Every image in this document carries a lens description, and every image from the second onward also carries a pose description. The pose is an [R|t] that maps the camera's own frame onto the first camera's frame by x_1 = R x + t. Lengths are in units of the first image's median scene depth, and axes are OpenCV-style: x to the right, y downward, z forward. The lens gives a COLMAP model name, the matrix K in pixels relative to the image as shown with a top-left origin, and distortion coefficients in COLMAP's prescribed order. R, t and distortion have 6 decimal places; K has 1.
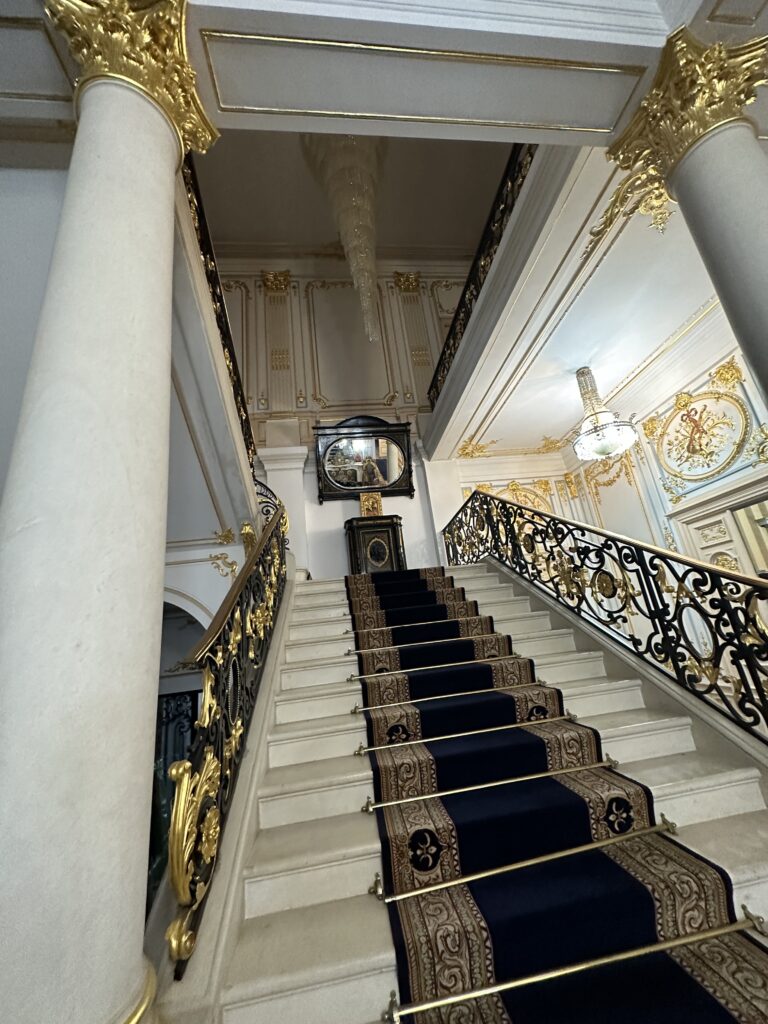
lens RADIAL K [[405.8, 0, 384.0], [0, 405.8, 512.0], [0, 0, 1]] dist [-0.001242, -0.000104]
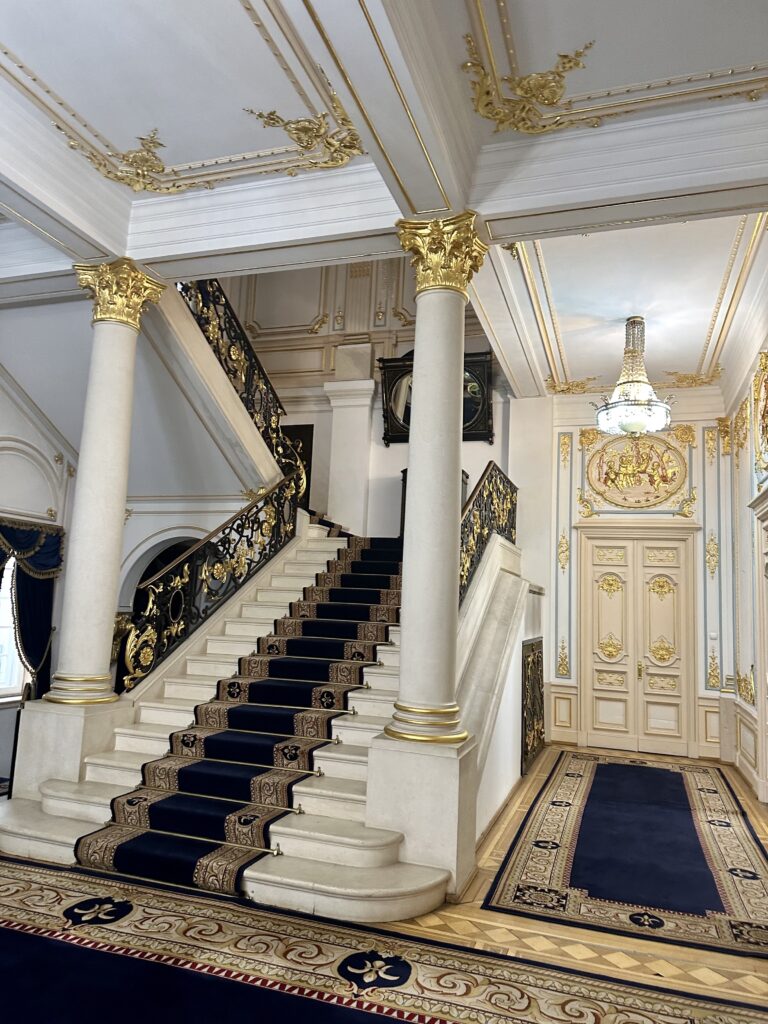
lens RADIAL K [[711.2, 0, 384.0], [0, 711.2, 512.0], [0, 0, 1]] dist [0.006129, 0.000381]
pose [[0.897982, 0.102012, -0.428044, 0.516768], [-0.017873, 0.980410, 0.196157, -0.182169], [0.439669, -0.168495, 0.882214, -0.397450]]
